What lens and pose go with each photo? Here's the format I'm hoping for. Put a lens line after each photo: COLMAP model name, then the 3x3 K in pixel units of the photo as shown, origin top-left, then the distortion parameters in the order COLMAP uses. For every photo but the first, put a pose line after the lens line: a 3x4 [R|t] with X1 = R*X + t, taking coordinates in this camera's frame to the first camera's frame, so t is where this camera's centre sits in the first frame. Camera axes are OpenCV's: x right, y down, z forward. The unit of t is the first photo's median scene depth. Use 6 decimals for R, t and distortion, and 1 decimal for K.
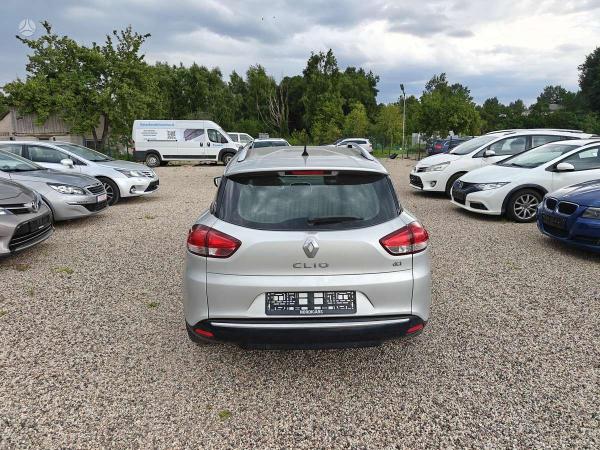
lens RADIAL K [[444.0, 0, 300.0], [0, 444.0, 225.0], [0, 0, 1]] dist [0.005741, -0.005940]
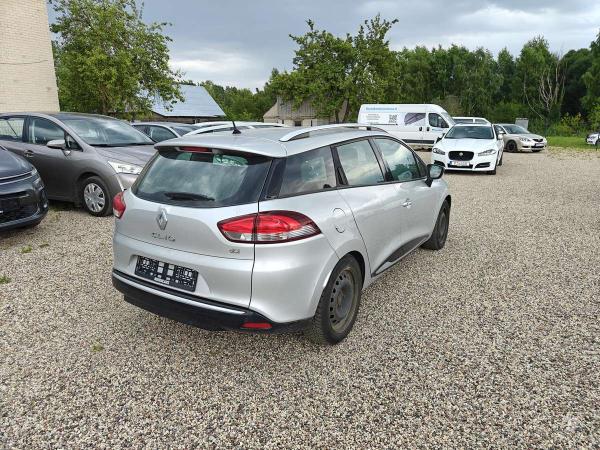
lens RADIAL K [[440.7, 0, 300.0], [0, 440.7, 225.0], [0, 0, 1]] dist [-0.000594, -0.001719]
pose [[0.813627, 0.142020, -0.563774, 0.127237], [-0.123030, 0.989803, 0.071785, -0.007617], [0.568220, 0.010955, 0.822803, 0.047168]]
